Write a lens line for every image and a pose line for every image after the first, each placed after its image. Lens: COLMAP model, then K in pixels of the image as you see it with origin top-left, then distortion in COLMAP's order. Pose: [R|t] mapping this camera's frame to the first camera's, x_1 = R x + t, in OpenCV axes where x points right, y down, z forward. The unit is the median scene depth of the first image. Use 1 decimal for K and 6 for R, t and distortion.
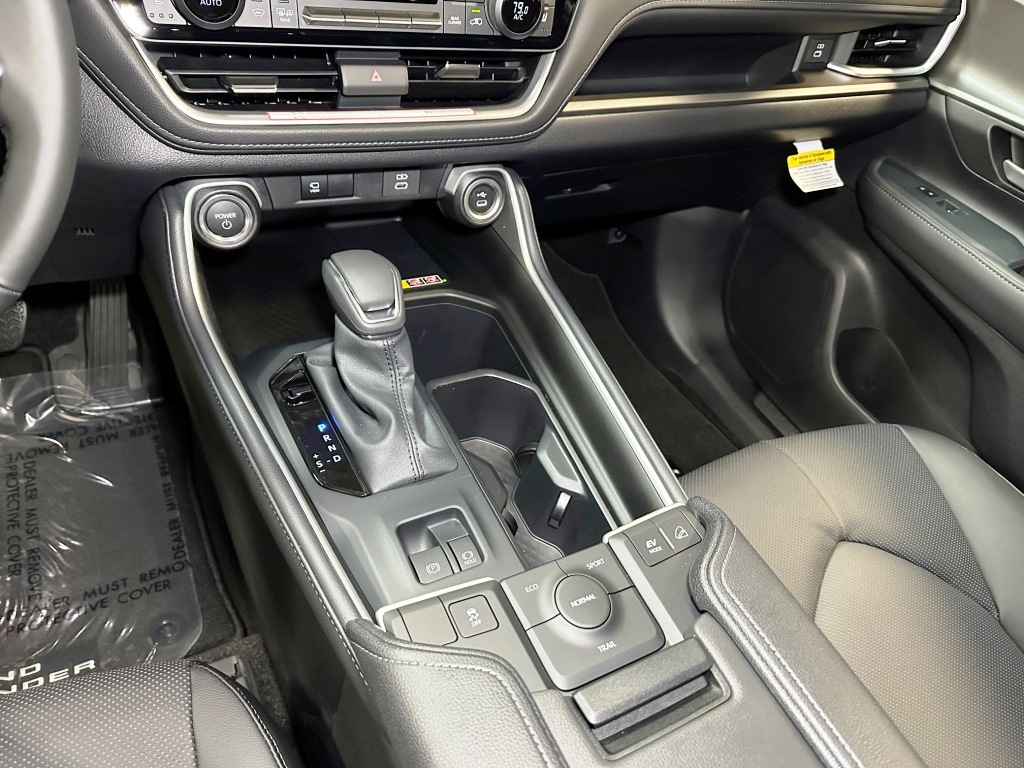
lens RADIAL K [[720.9, 0, 514.4], [0, 720.9, 378.9], [0, 0, 1]] dist [0.080984, -0.111012]
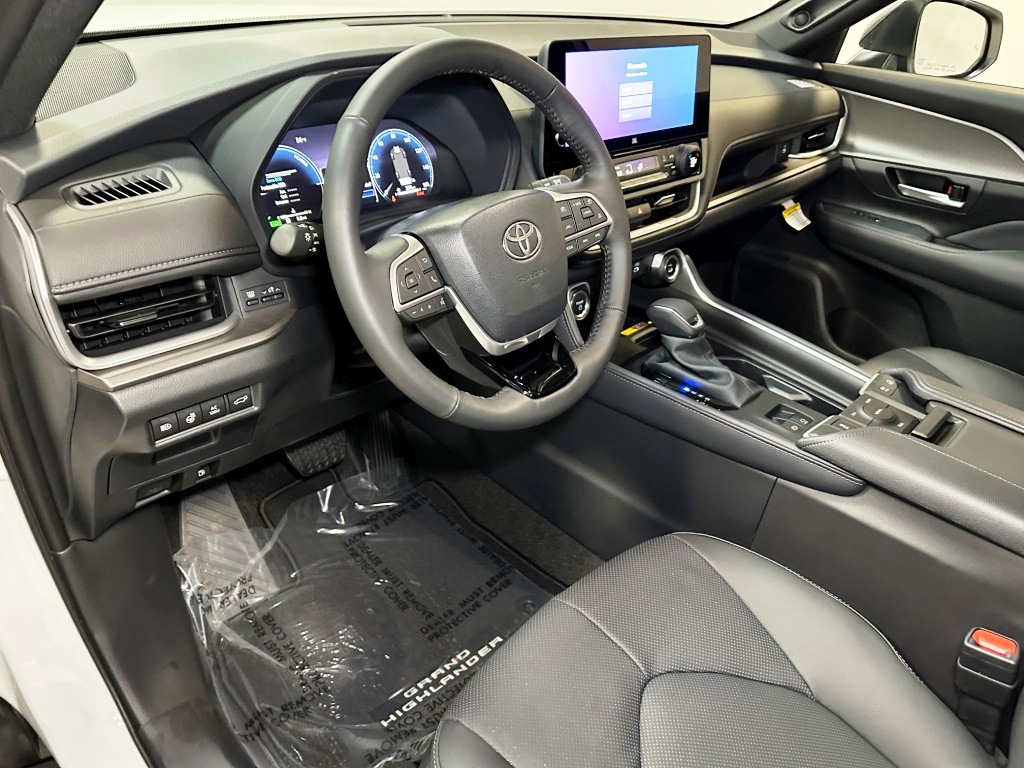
lens RADIAL K [[720.3, 0, 508.7], [0, 720.3, 389.9], [0, 0, 1]] dist [0.000504, -0.003916]
pose [[0.946286, -0.267626, 0.181434, -0.793343], [0.291897, 0.948458, -0.123386, 0.121433], [-0.139061, 0.169719, 0.975632, -0.547191]]
